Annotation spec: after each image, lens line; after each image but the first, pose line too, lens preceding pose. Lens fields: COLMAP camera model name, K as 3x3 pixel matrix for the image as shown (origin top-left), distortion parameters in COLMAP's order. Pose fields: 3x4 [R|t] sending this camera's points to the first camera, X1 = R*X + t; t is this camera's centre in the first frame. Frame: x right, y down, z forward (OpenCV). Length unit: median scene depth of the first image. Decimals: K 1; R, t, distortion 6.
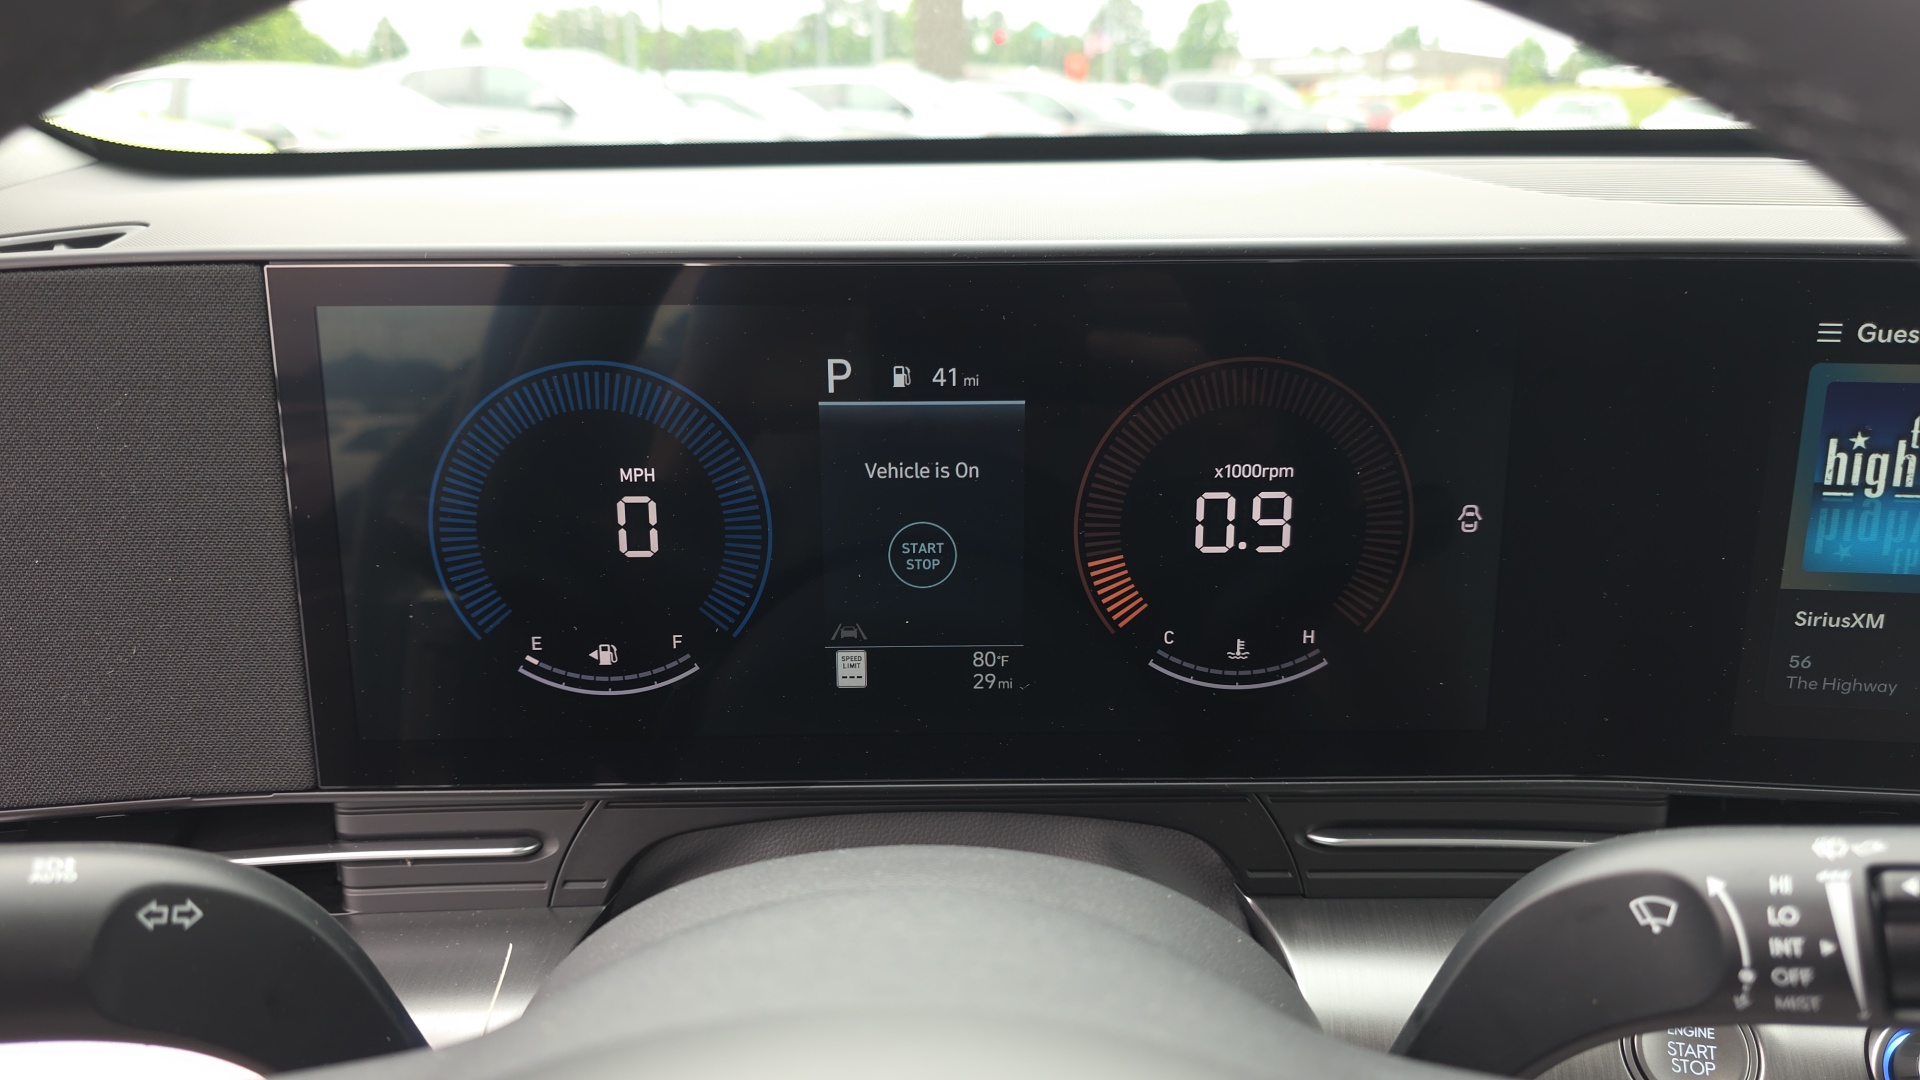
lens RADIAL K [[1304.0, 0, 961.8], [0, 1304.0, 548.3], [0, 0, 1]] dist [0.053530, -0.057316]
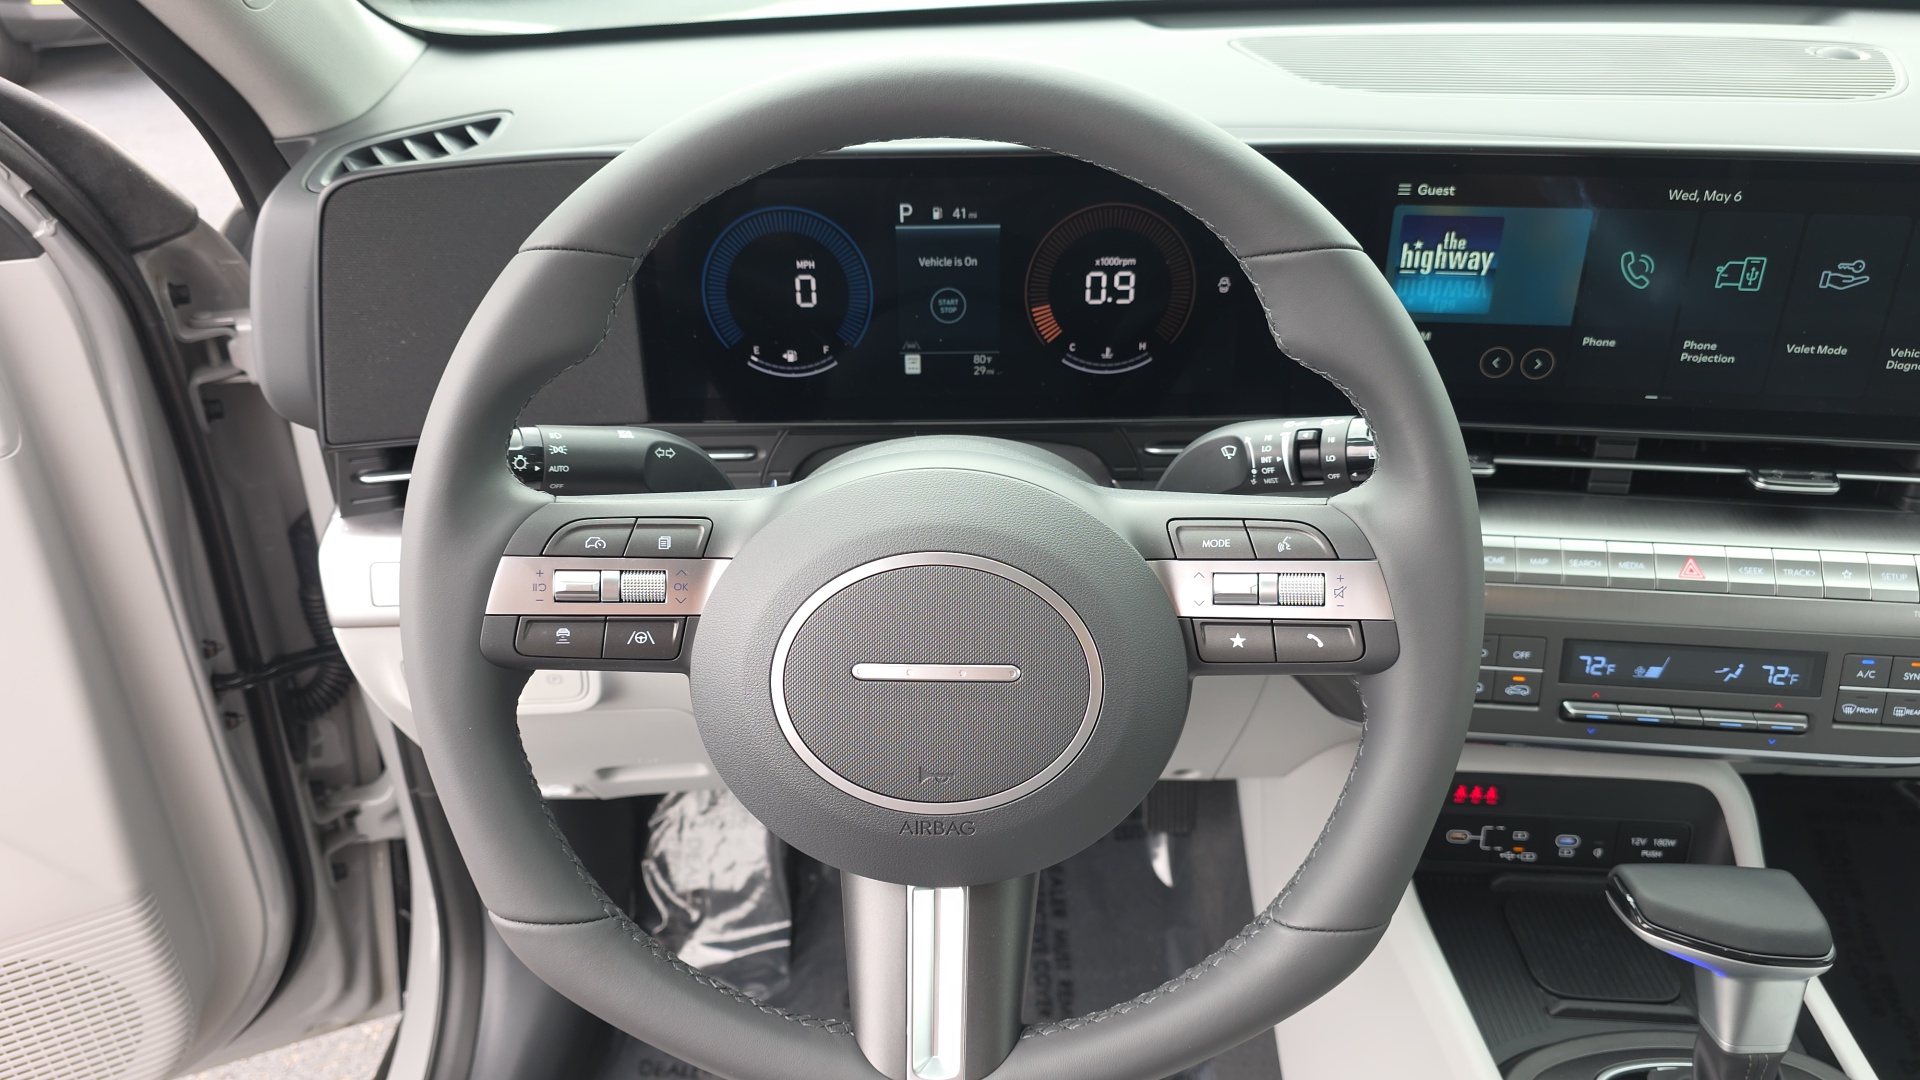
lens RADIAL K [[1304.0, 0, 954.7], [0, 1304.0, 549.4], [0, 0, 1]] dist [0.053530, -0.057316]
pose [[0.999813, 0.001440, -0.019263, 0.018651], [0.002798, 0.975905, 0.218177, -0.066570], [0.019113, -0.218190, 0.975719, -1.028030]]
